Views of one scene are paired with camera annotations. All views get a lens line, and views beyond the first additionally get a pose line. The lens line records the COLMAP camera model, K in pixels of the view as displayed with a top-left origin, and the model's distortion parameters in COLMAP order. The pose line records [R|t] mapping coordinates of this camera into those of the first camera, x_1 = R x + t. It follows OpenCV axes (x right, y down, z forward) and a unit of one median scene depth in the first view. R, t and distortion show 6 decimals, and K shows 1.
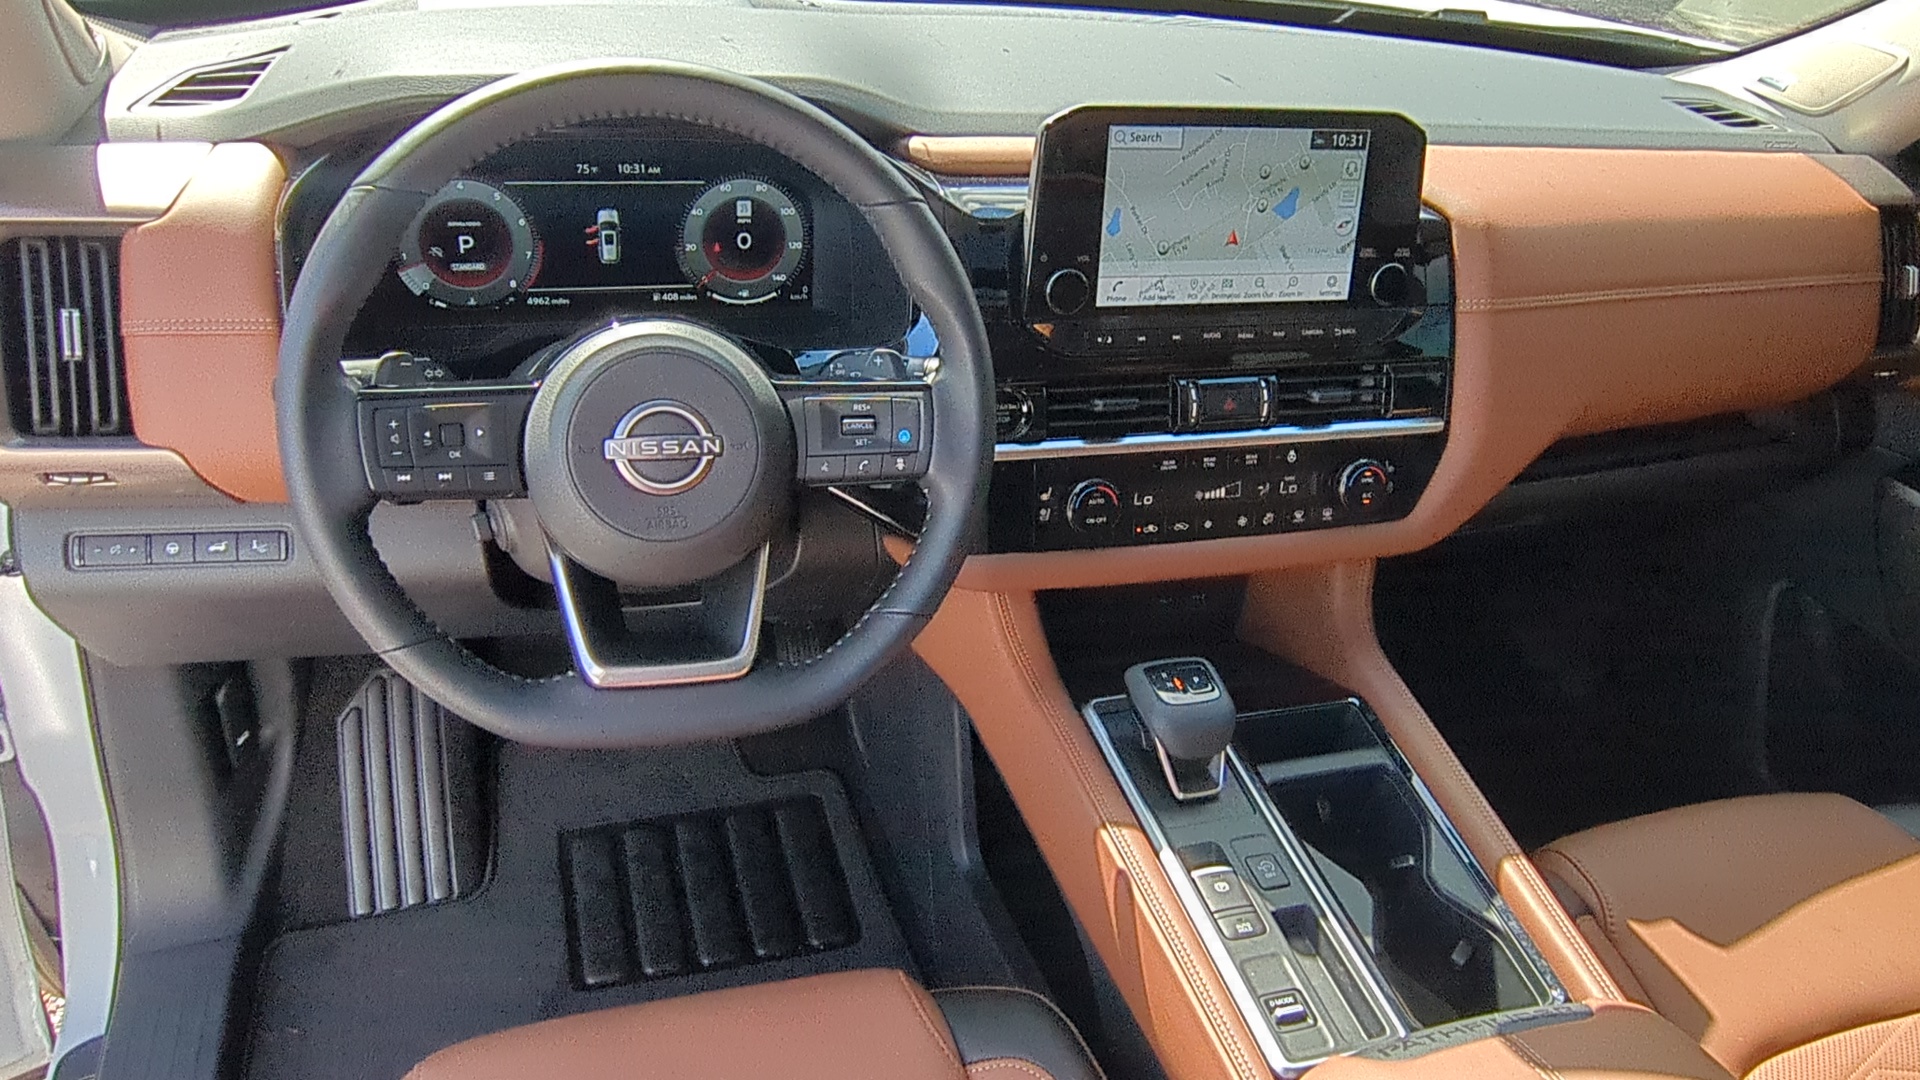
lens RADIAL K [[1376.9, 0, 969.0], [0, 1376.9, 539.6], [0, 0, 1]] dist [-0.009095, -0.013007]
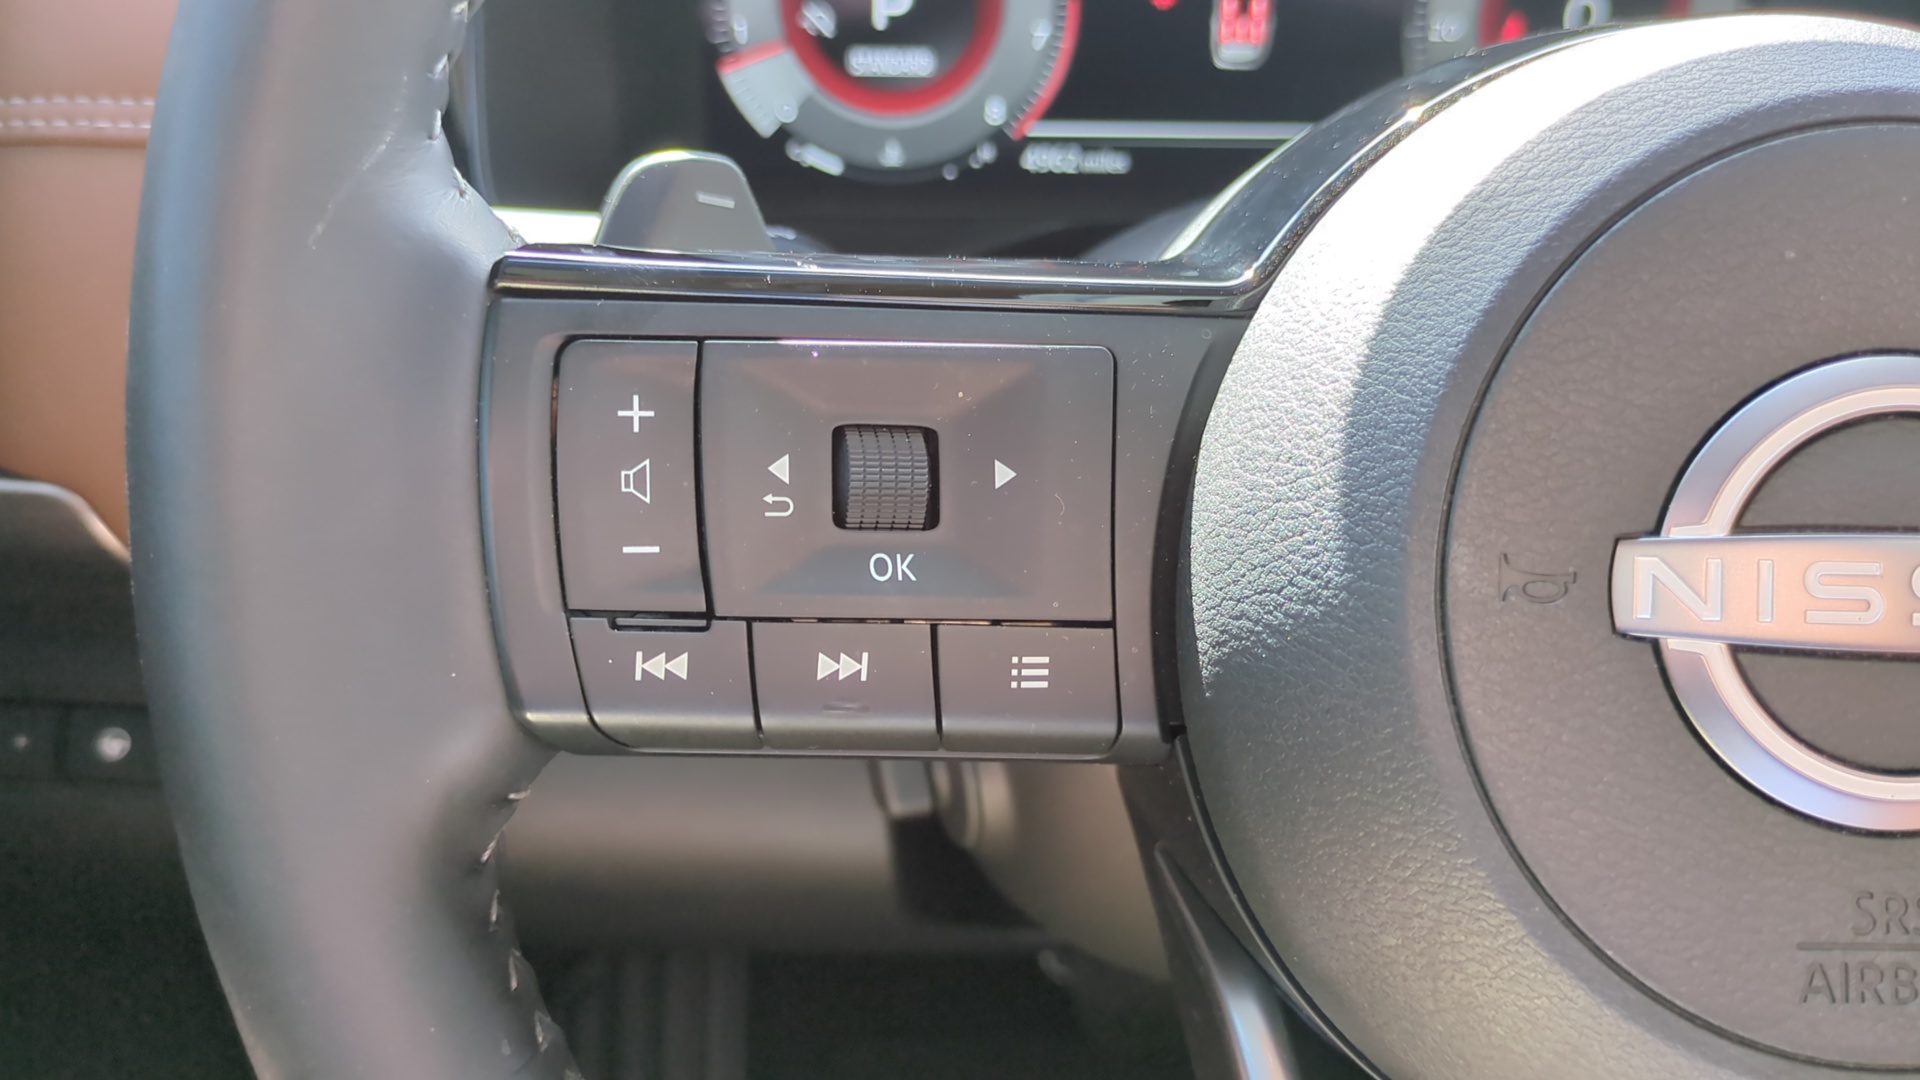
lens RADIAL K [[1638.7, 0, 968.9], [0, 1638.7, 529.9], [0, 0, 1]] dist [0.028327, -0.039917]
pose [[0.969859, 0.054715, -0.237444, -0.220938], [-0.070036, 0.995939, -0.056572, -0.039757], [0.233384, 0.071497, 0.969752, 0.551481]]
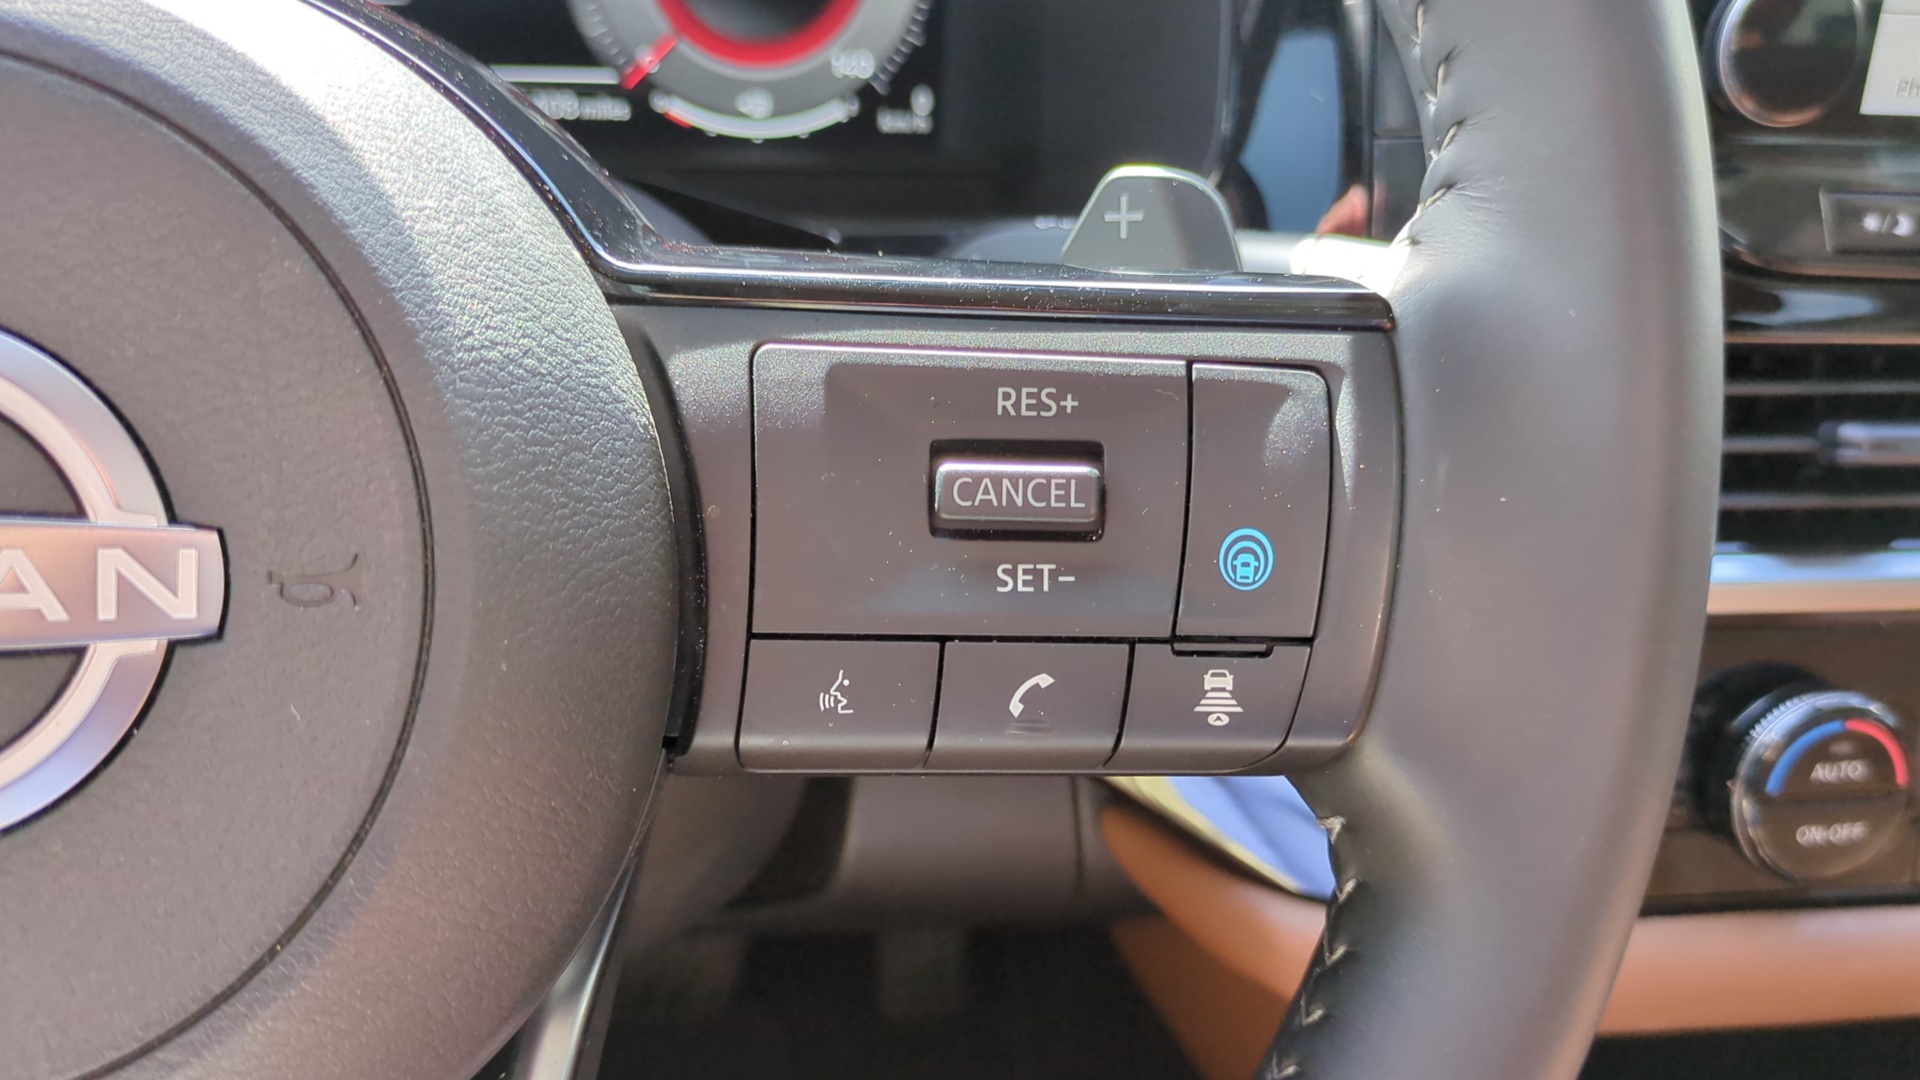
lens RADIAL K [[1638.7, 0, 964.8], [0, 1638.7, 527.8], [0, 0, 1]] dist [0.028327, -0.039917]
pose [[0.989067, 0.046943, -0.139796, -0.043349], [-0.052946, 0.997815, -0.039530, -0.054265], [0.137635, 0.046499, 0.989391, 0.610102]]
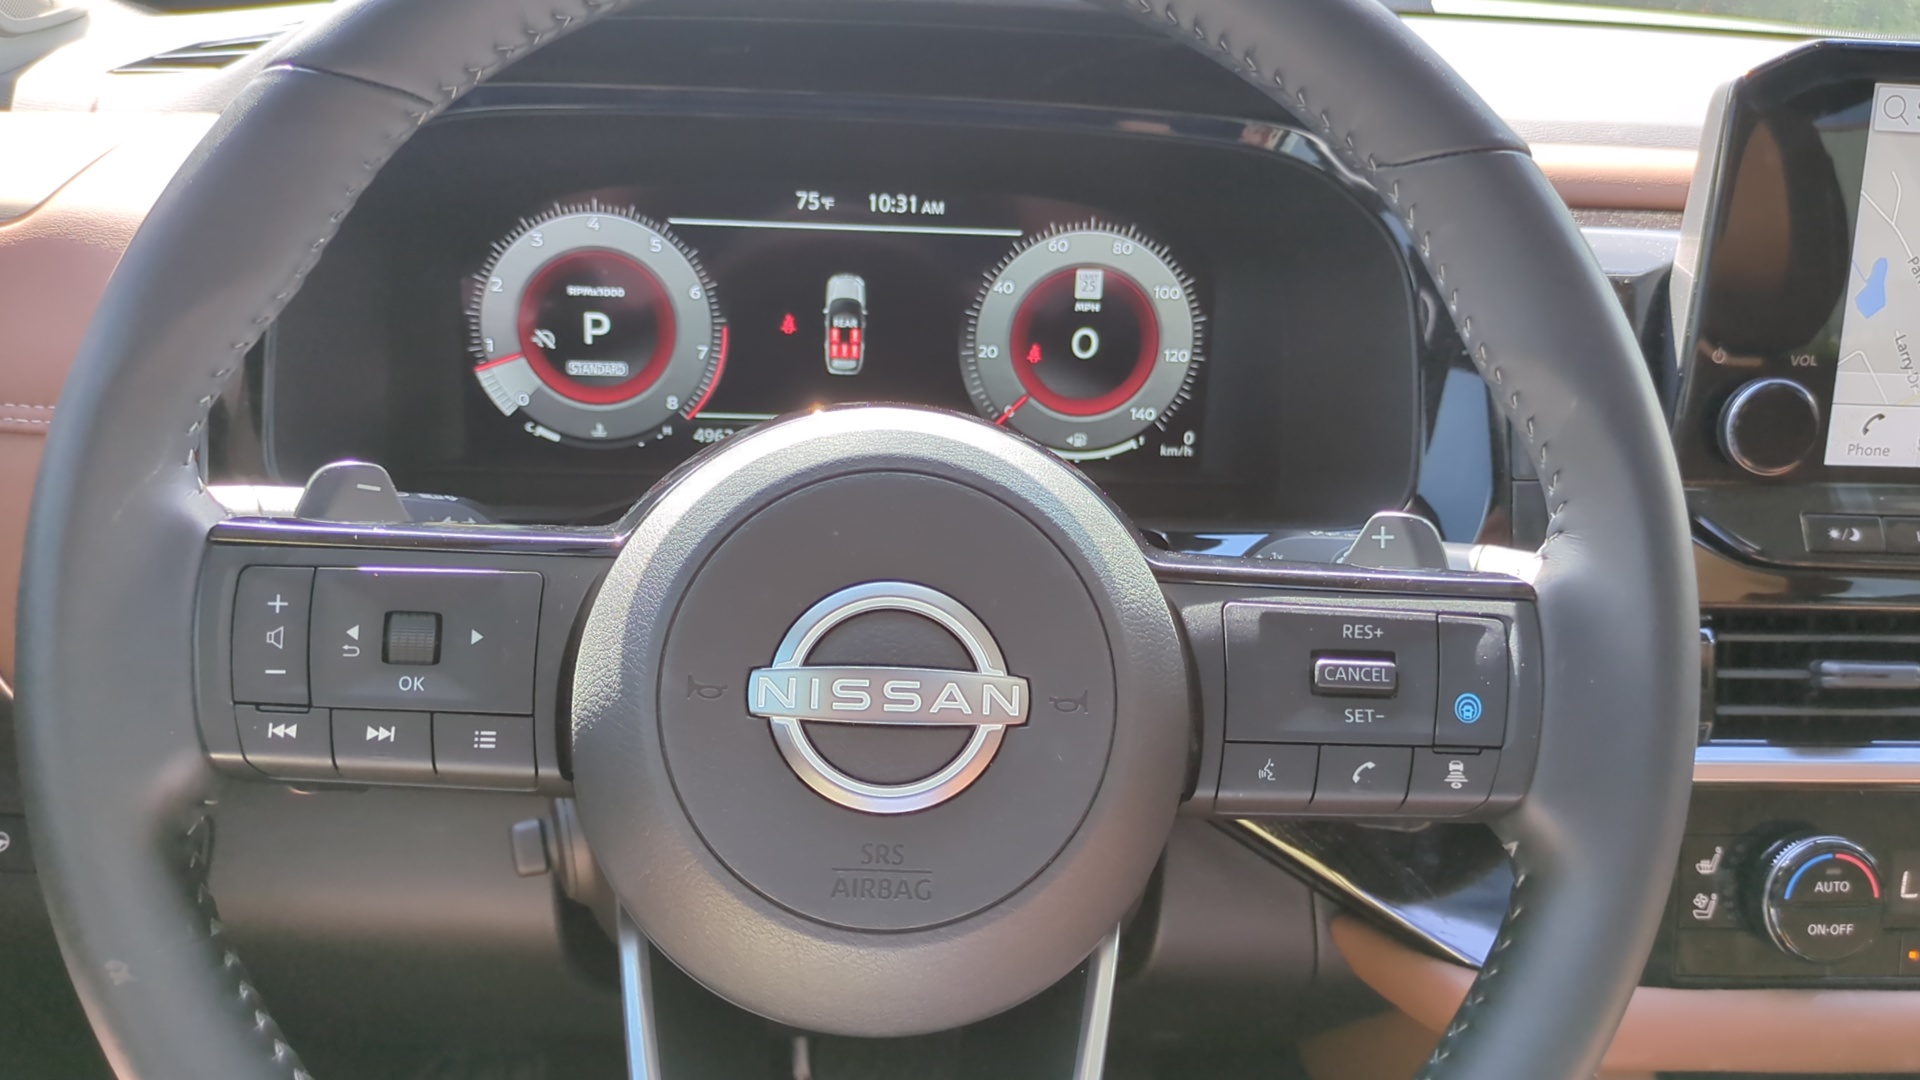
lens RADIAL K [[1638.7, 0, 958.8], [0, 1638.7, 534.7], [0, 0, 1]] dist [0.028327, -0.039917]
pose [[0.976660, 0.036168, -0.211725, -0.074373], [-0.076078, 0.980068, -0.183520, -0.019573], [0.200867, 0.195344, 0.959944, 0.393641]]
